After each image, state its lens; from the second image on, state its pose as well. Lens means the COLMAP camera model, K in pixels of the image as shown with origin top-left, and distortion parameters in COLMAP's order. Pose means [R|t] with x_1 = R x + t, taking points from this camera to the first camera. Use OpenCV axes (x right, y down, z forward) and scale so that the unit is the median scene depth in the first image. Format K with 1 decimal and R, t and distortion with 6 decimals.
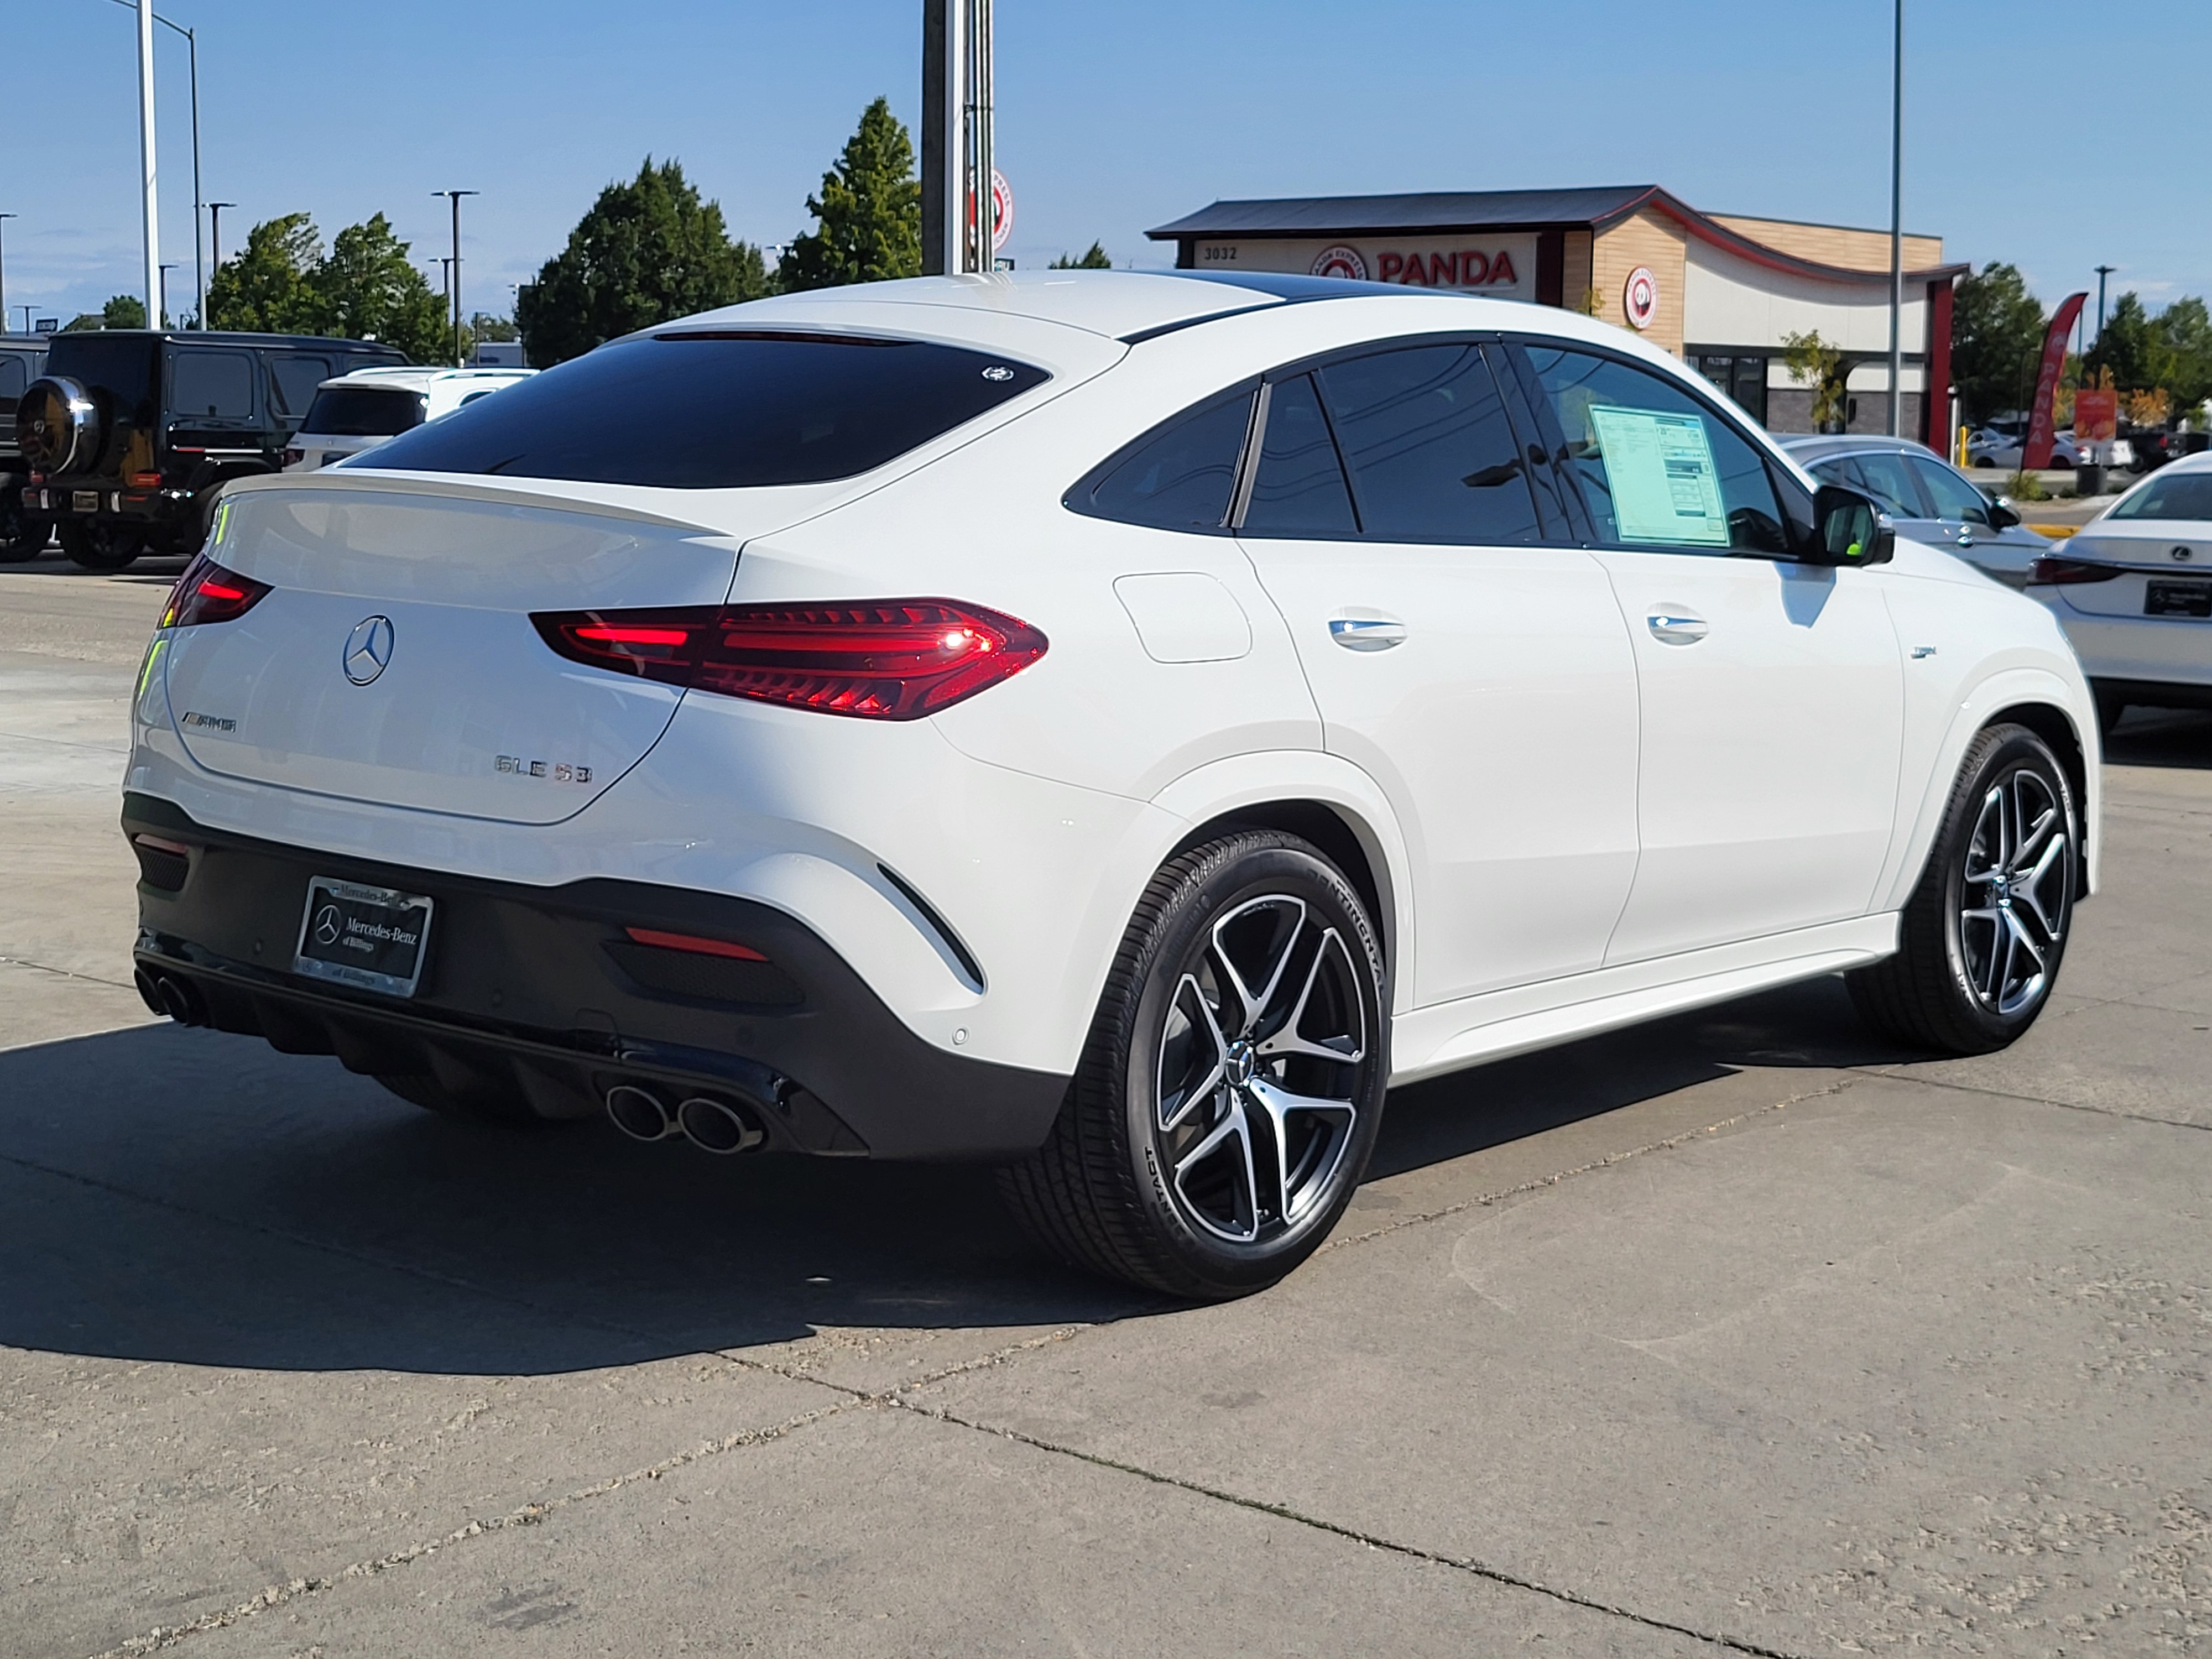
lens RADIAL K [[3329.6, 0, 1106.0], [0, 3329.6, 829.5], [0, 0, 1]] dist [0.025338, 0.038012]
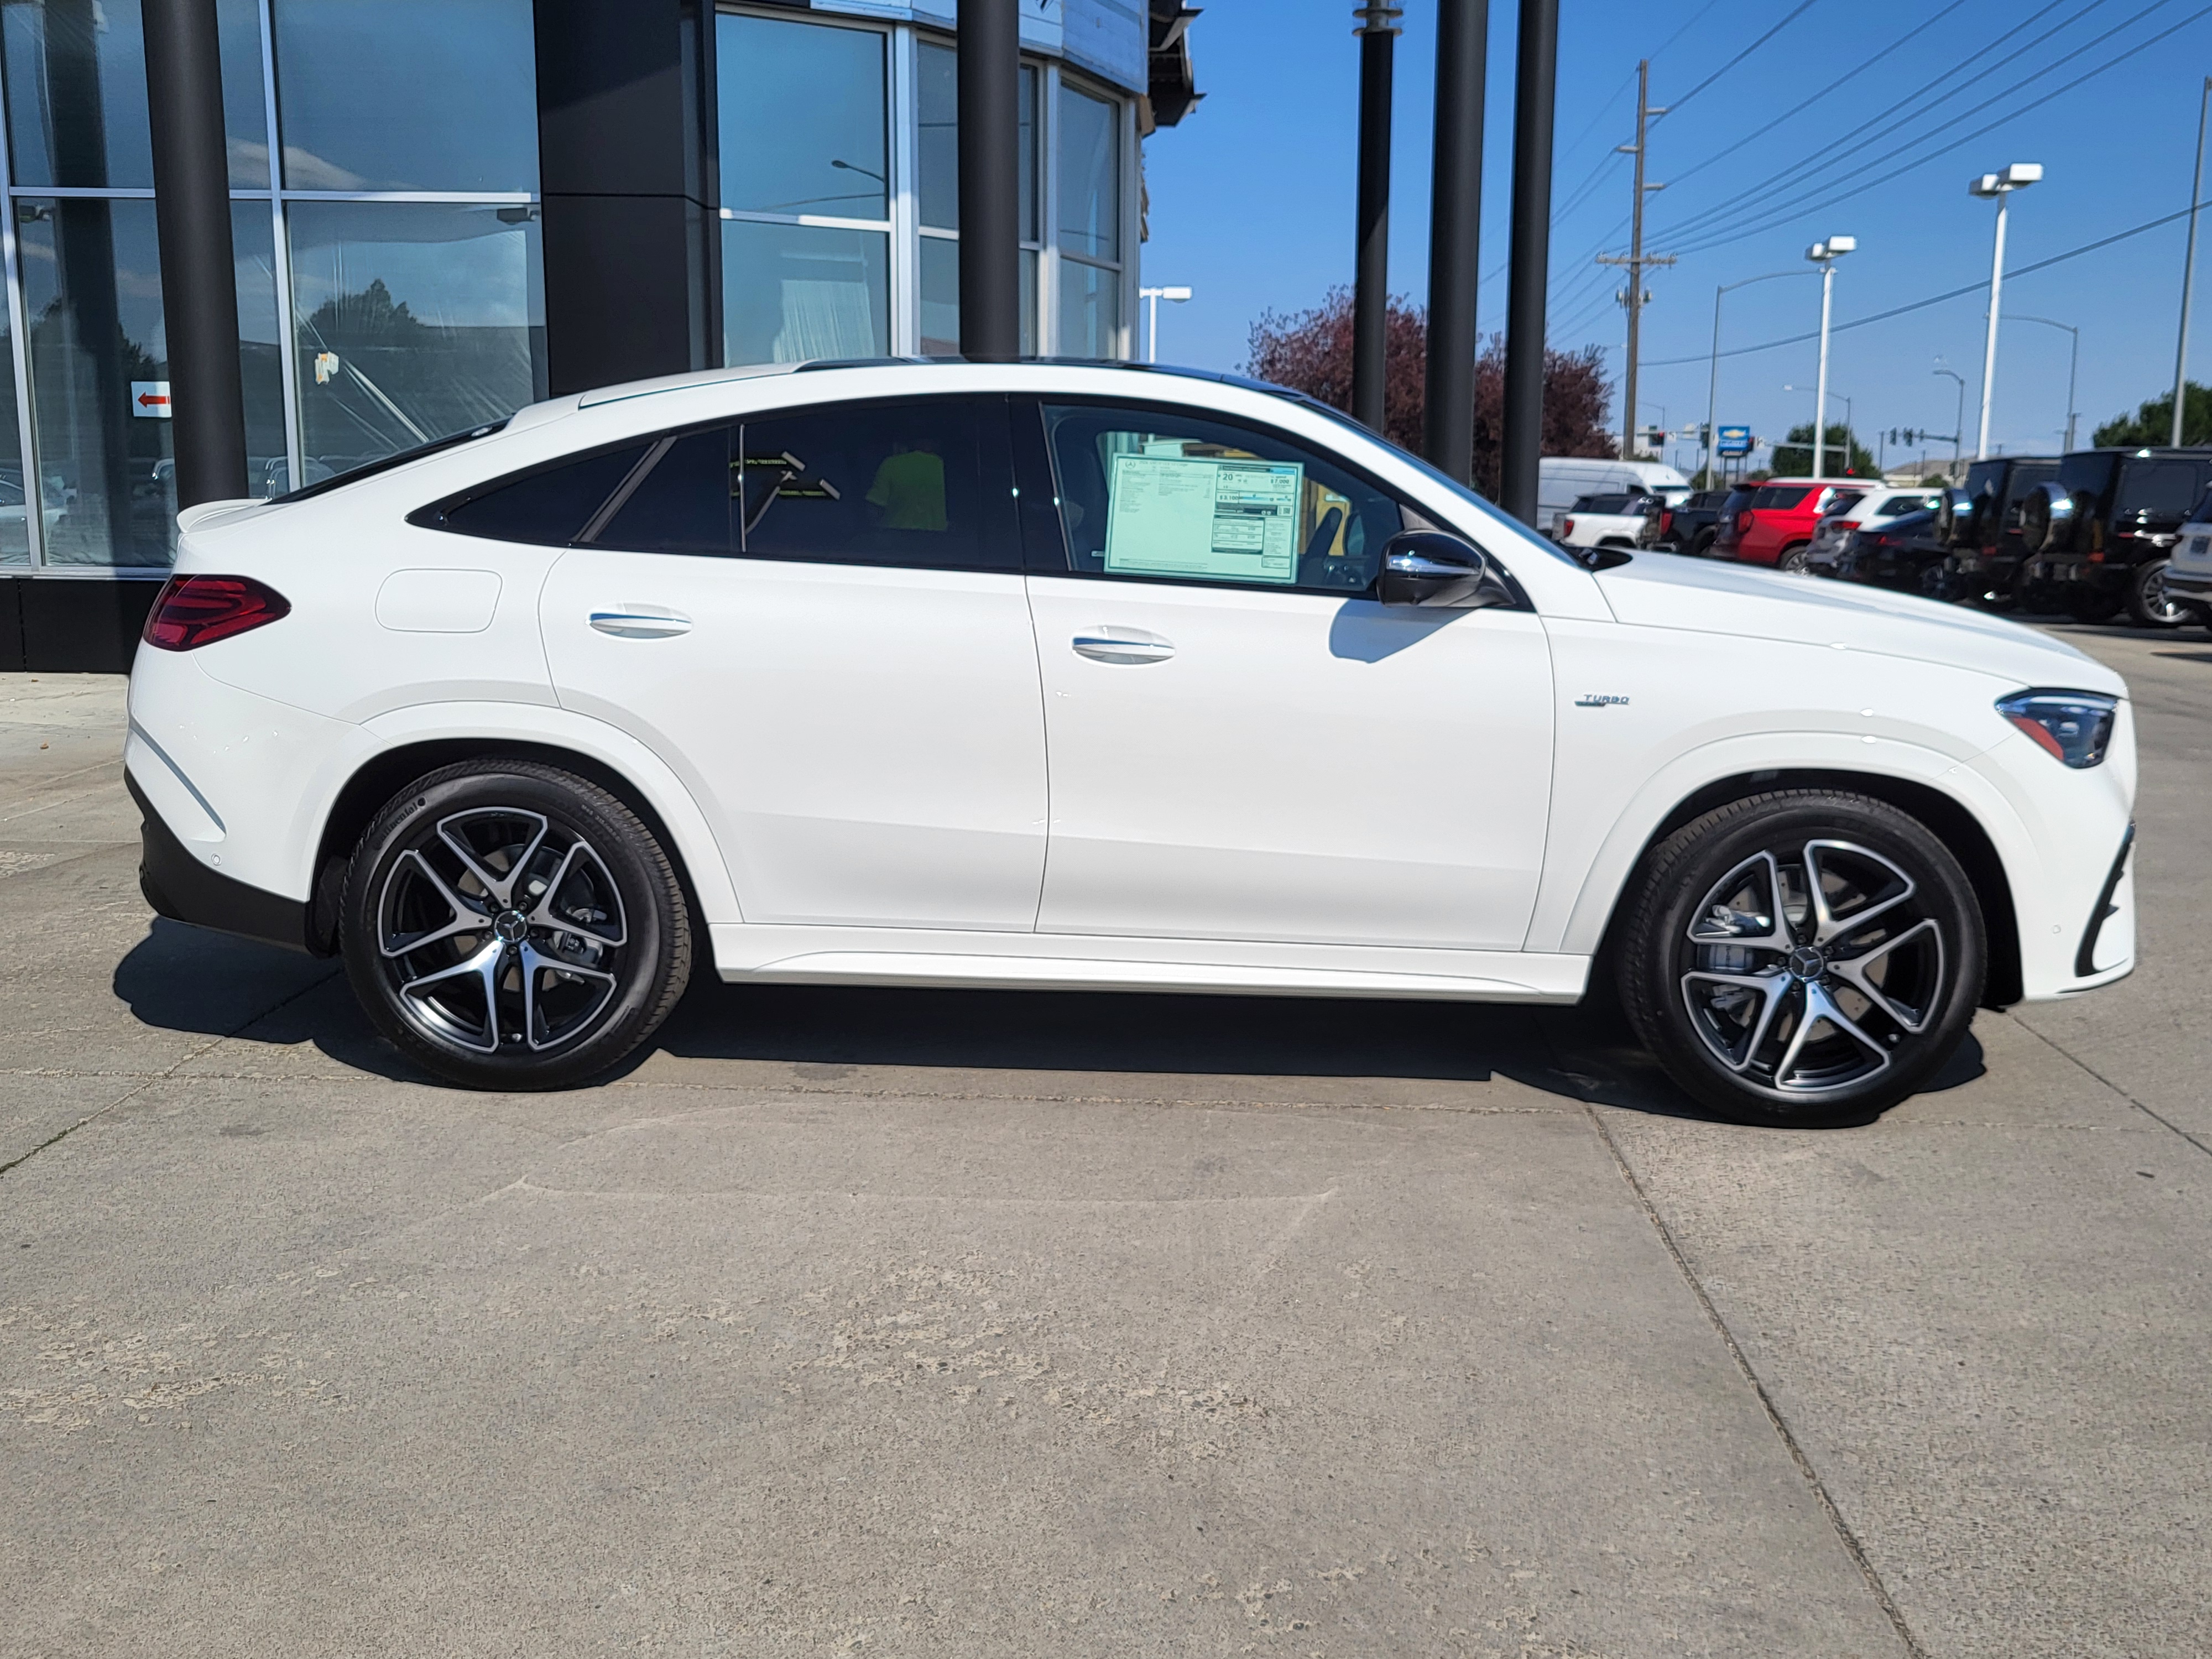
lens RADIAL K [[2102.8, 0, 1106.3], [0, 2102.8, 868.1], [0, 0, 1]] dist [0.007346, 0.006398]
pose [[0.594899, 0.135606, -0.792279, 0.885579], [-0.104700, 0.990342, 0.090890, -0.060483], [0.796952, 0.028881, 0.603352, 0.669234]]
